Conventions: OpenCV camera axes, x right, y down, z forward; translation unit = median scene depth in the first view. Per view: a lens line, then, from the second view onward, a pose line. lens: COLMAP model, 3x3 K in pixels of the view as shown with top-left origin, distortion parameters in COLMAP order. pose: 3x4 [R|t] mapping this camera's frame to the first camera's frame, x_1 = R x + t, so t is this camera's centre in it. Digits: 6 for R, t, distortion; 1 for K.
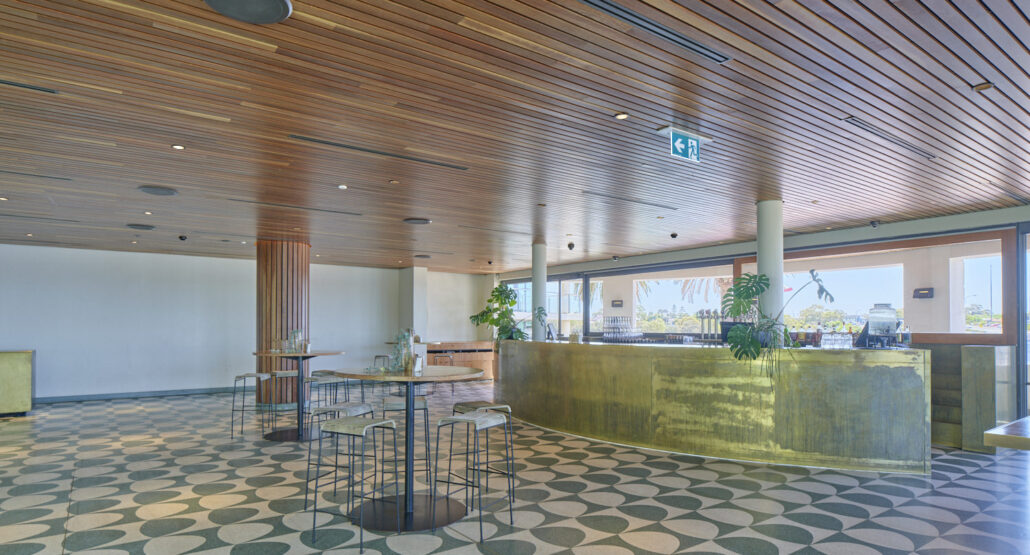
lens RADIAL K [[583.2, 0, 515.4], [0, 583.2, 324.4], [0, 0, 1]] dist [-0.001395, -0.000399]
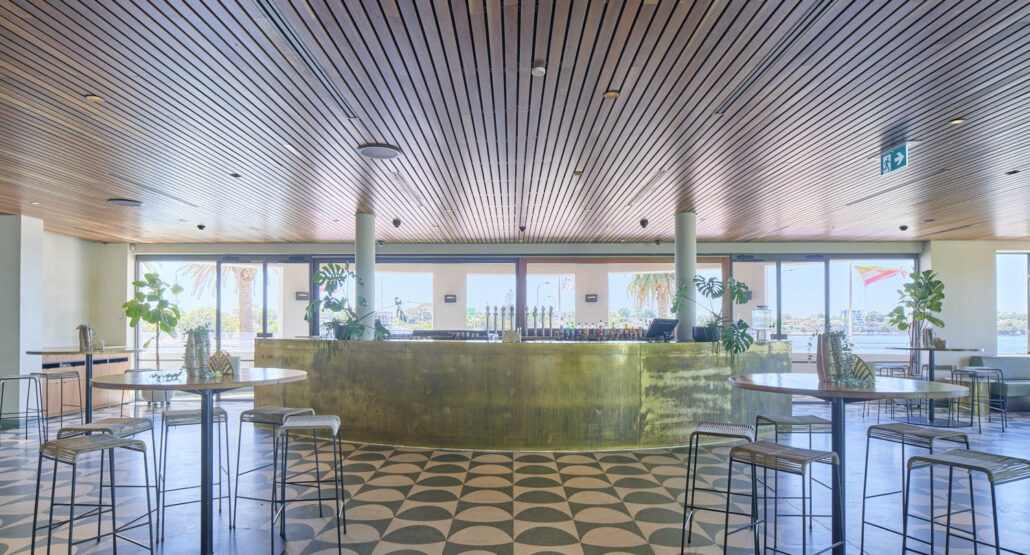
lens RADIAL K [[583.2, 0, 515.4], [0, 583.2, 324.4], [0, 0, 1]] dist [-0.001395, -0.000399]
pose [[0.591892, 0.005032, 0.806002, -0.685674], [-0.005193, 0.999984, -0.002430, 0.010630], [-0.806001, -0.002748, 0.591908, 0.605872]]
